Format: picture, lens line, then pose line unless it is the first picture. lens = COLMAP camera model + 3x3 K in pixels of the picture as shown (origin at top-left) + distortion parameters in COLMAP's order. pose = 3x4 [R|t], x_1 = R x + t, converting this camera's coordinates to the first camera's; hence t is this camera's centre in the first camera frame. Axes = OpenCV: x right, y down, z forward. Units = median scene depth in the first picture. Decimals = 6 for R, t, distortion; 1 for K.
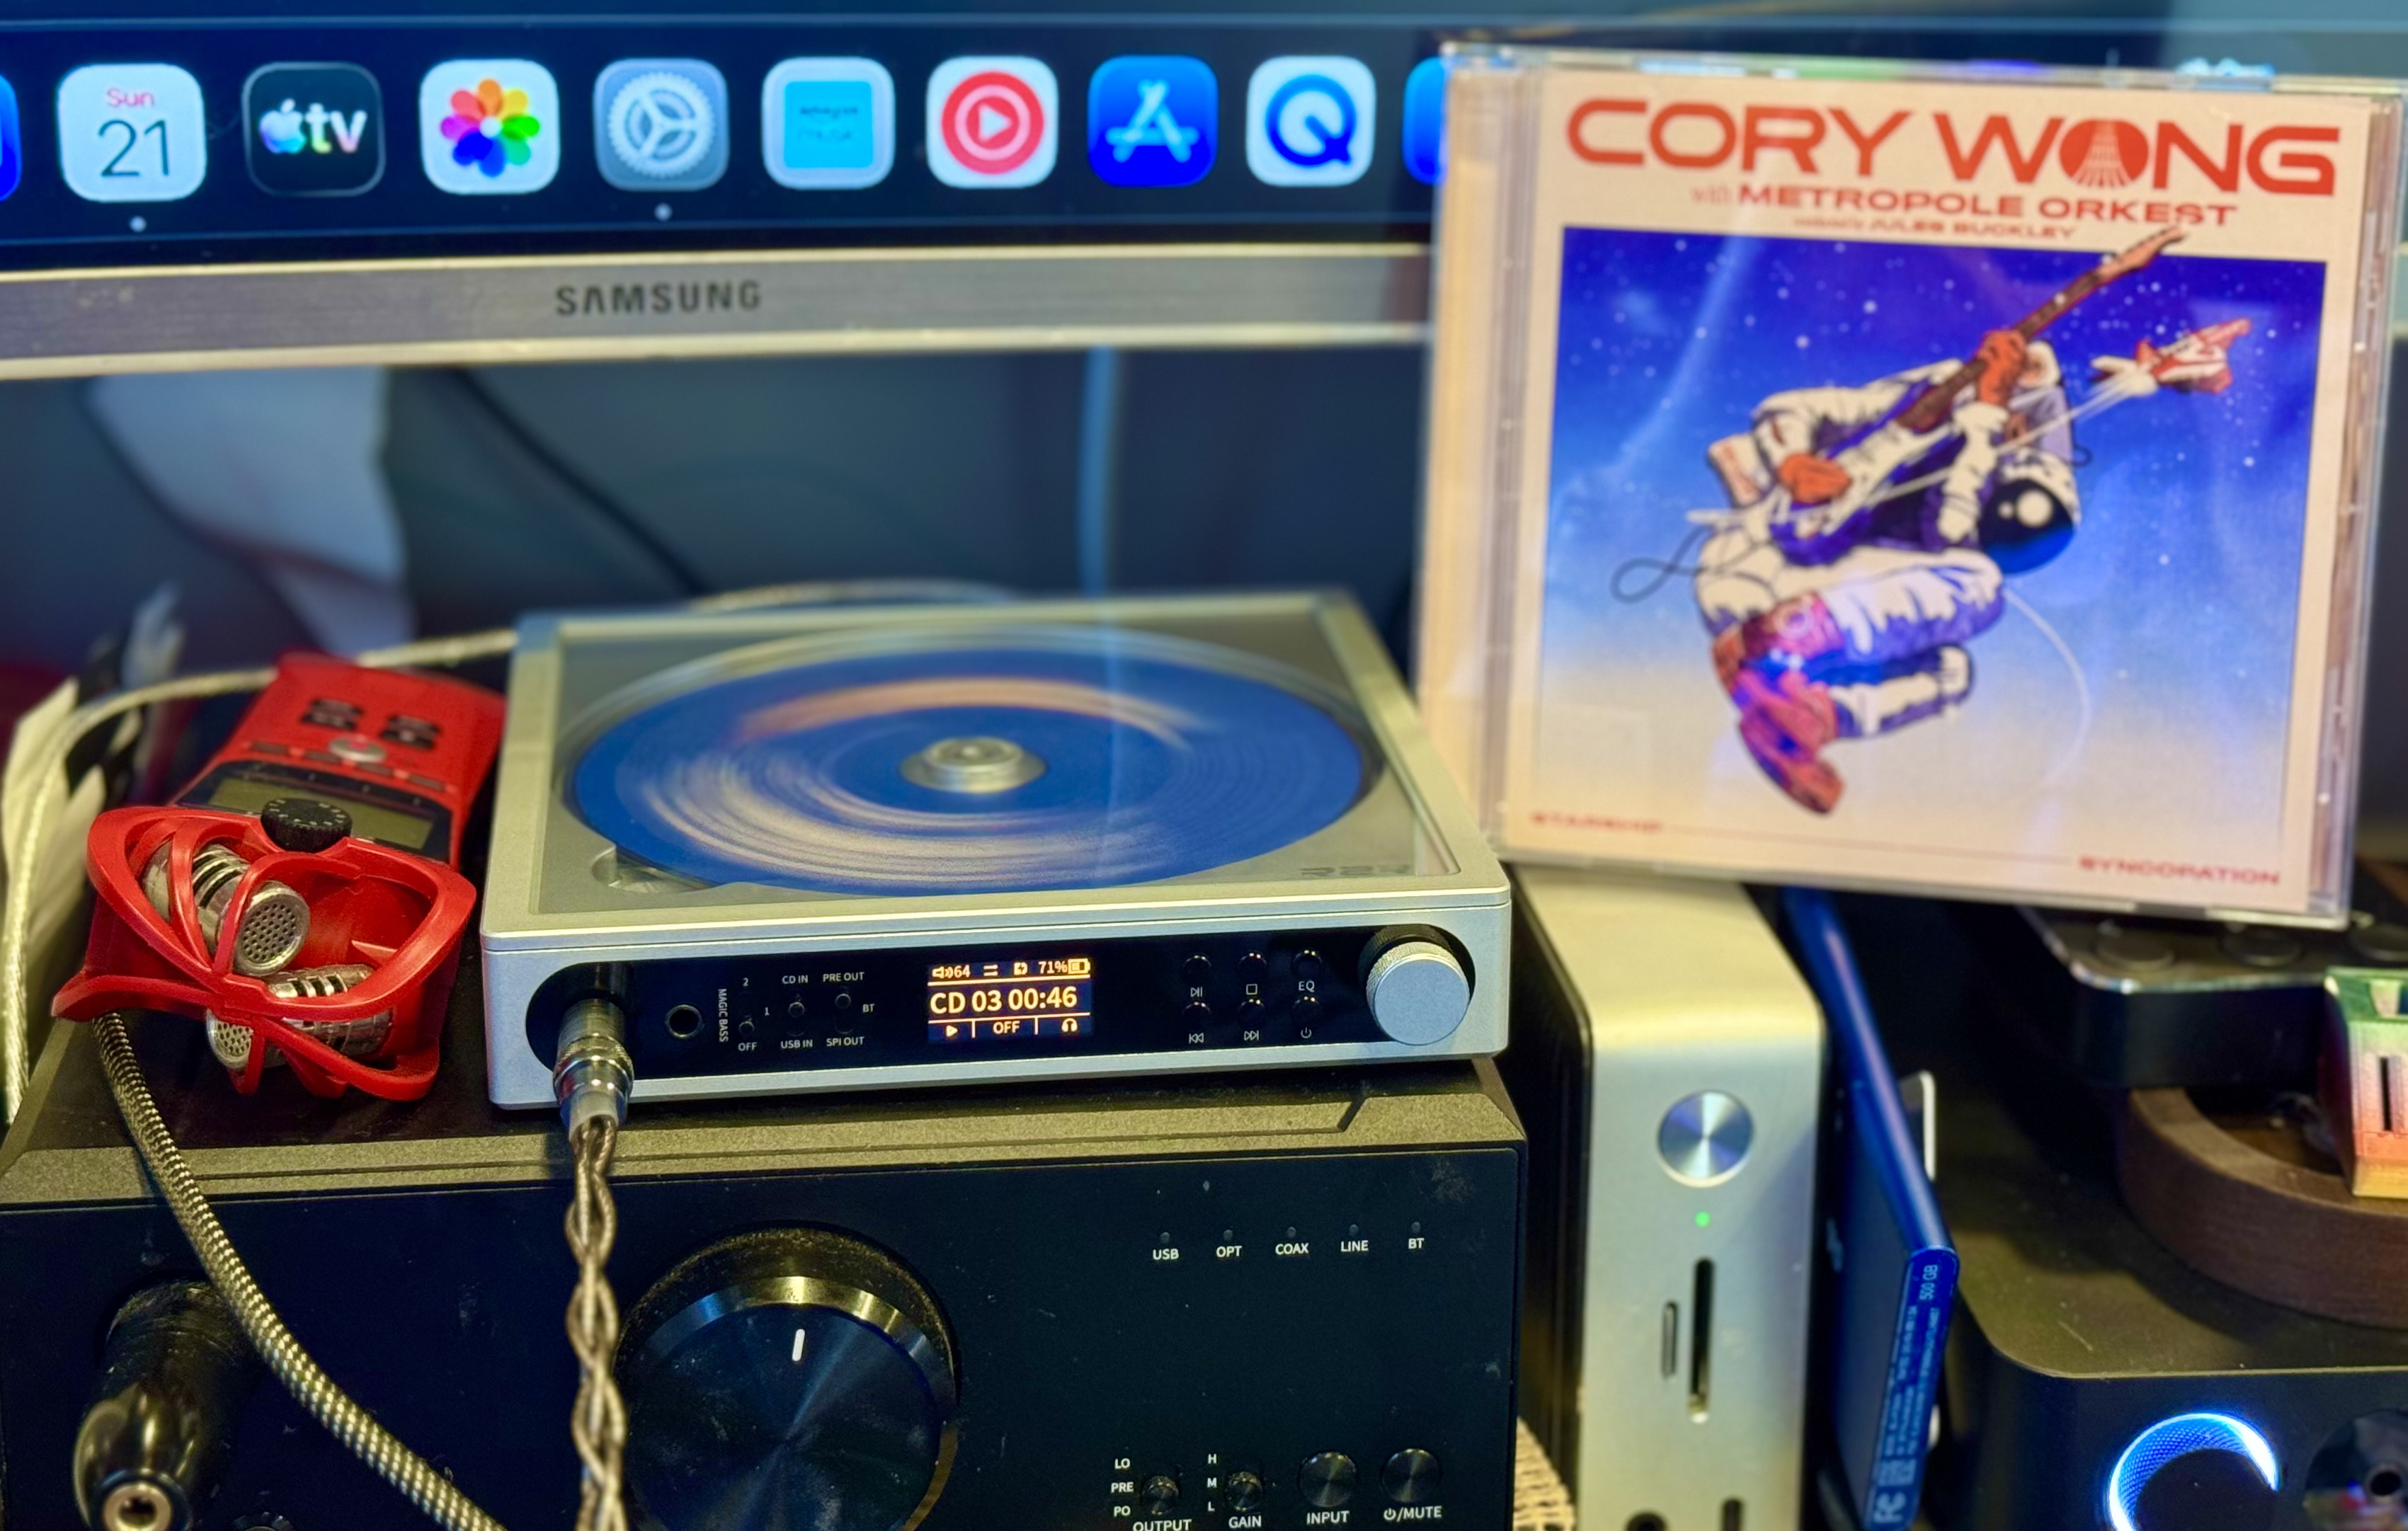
lens RADIAL K [[3291.5, 0, 1204.0], [0, 3291.5, 765.5], [0, 0, 1]] dist [0.273798, 0.009814]
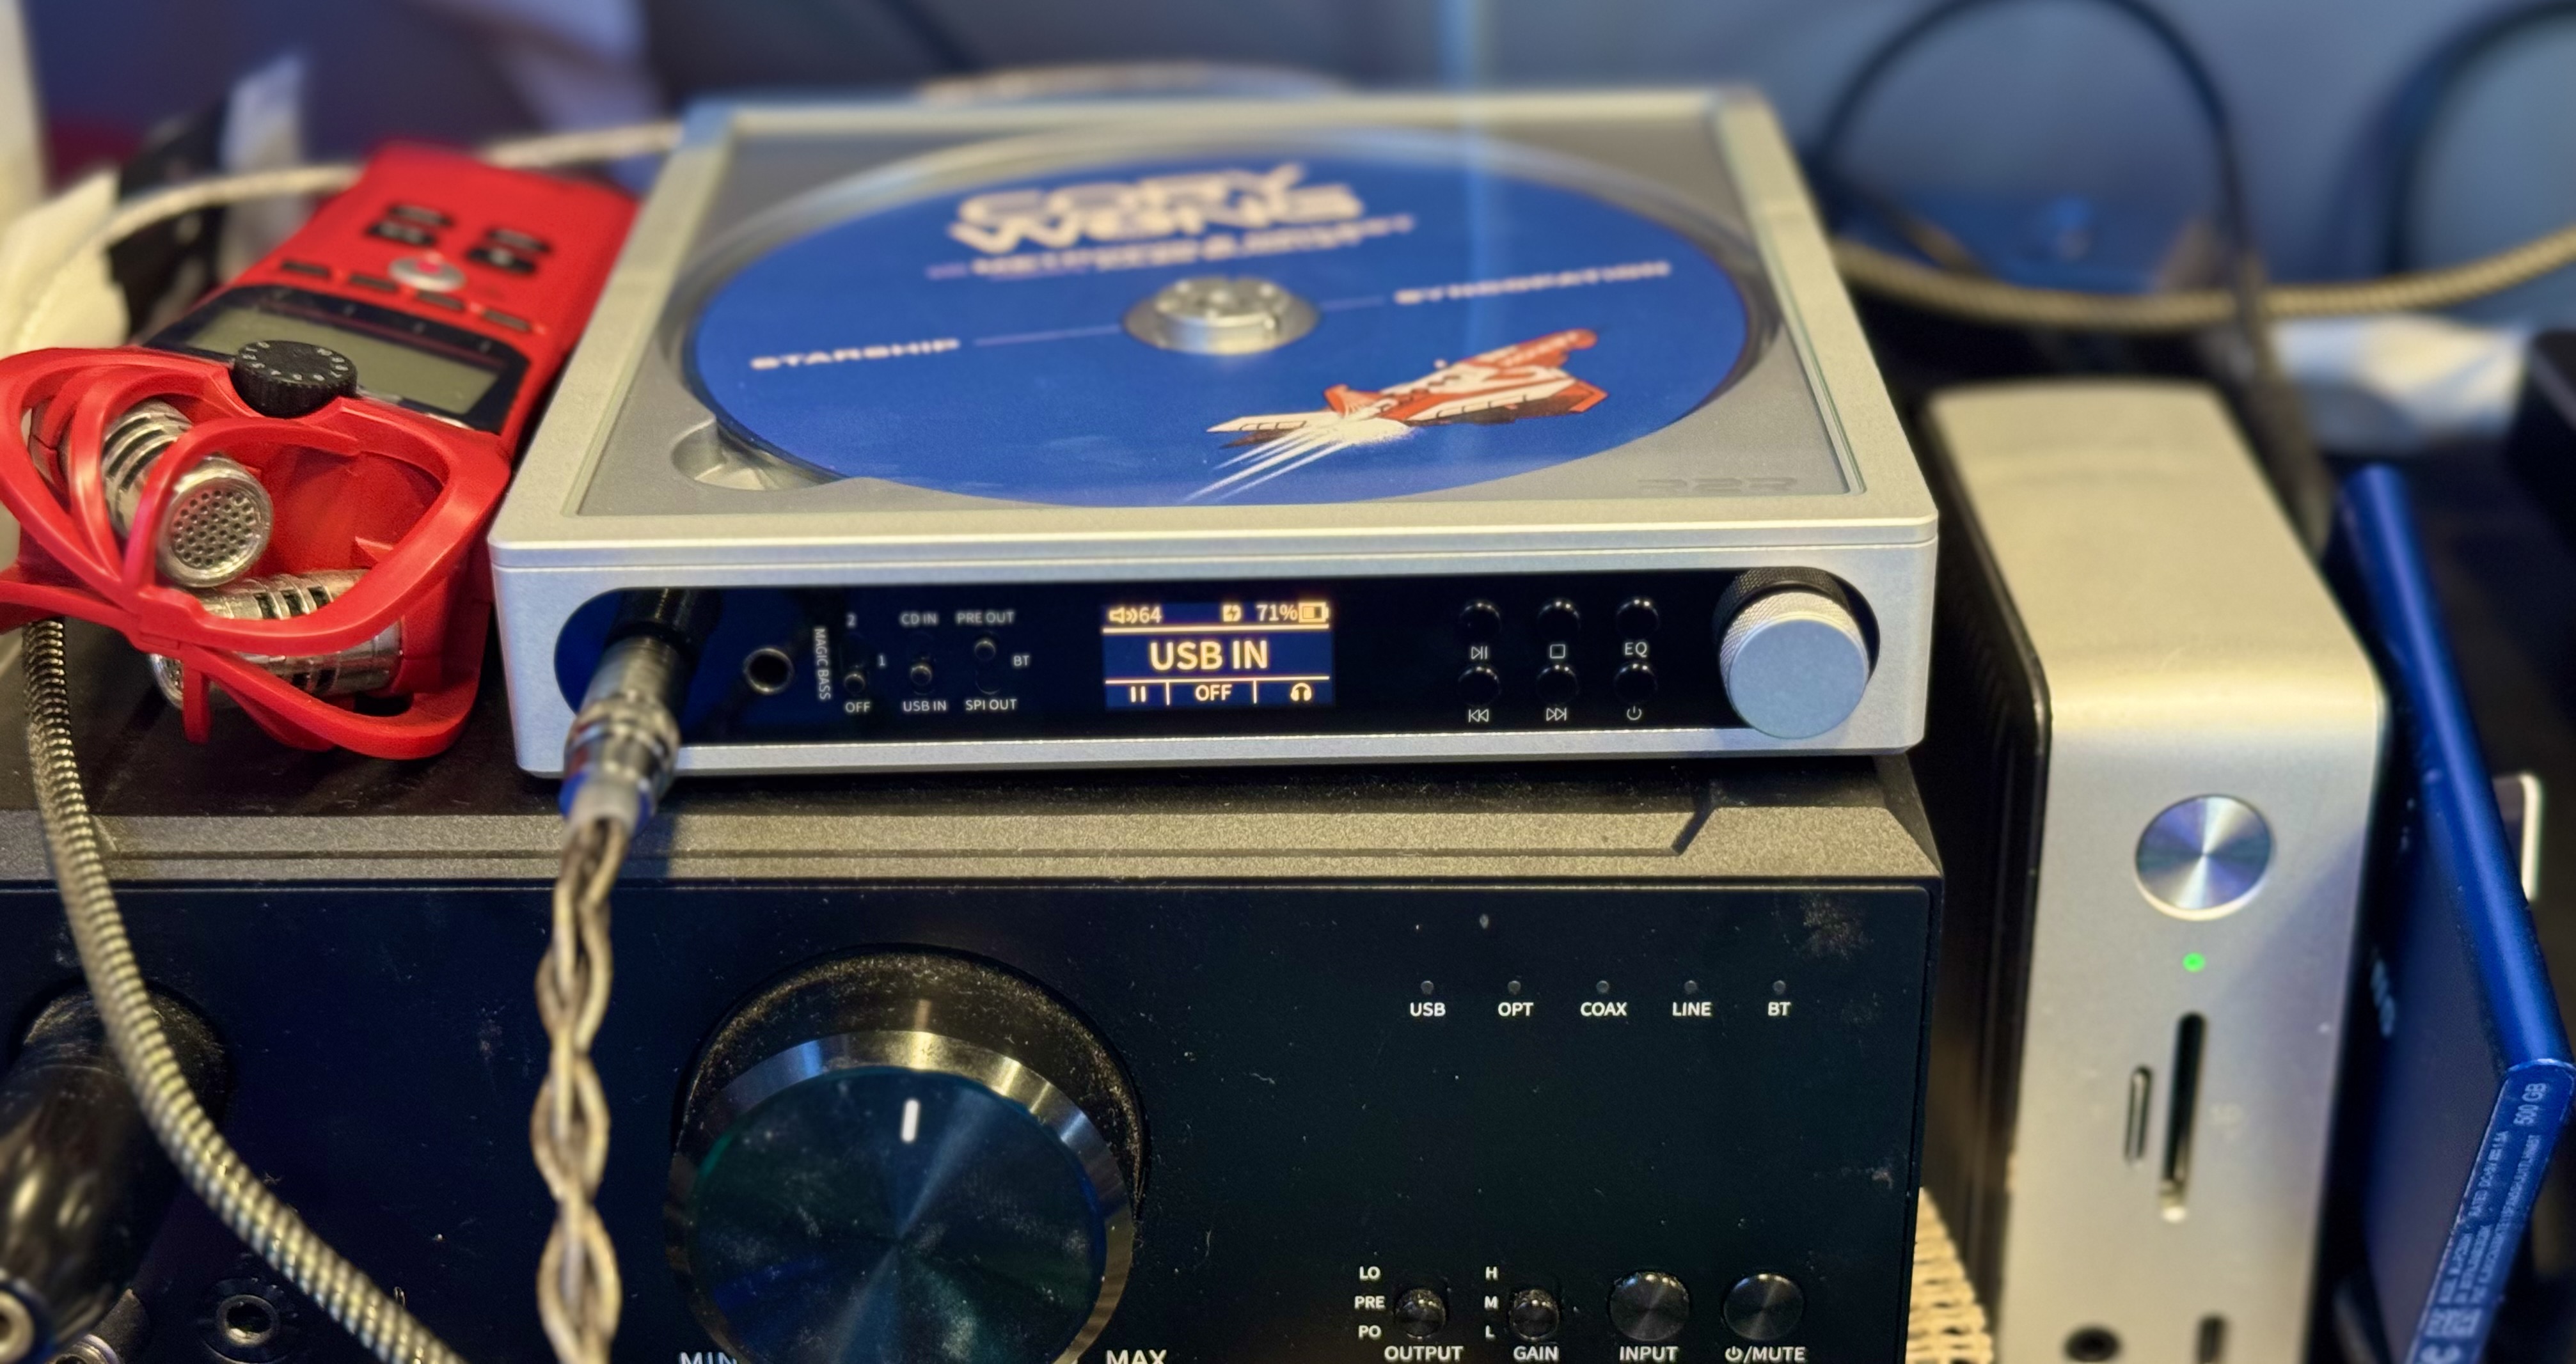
lens RADIAL K [[3412.1, 0, 1288.0], [0, 3412.1, 682.0], [0, 0, 1]] dist [0.176481, 0.053659]
pose [[0.993660, 0.033765, -0.107240, 0.035880], [-0.020964, 0.992754, 0.118325, -0.011235], [0.110458, -0.115327, 0.987167, 0.266821]]
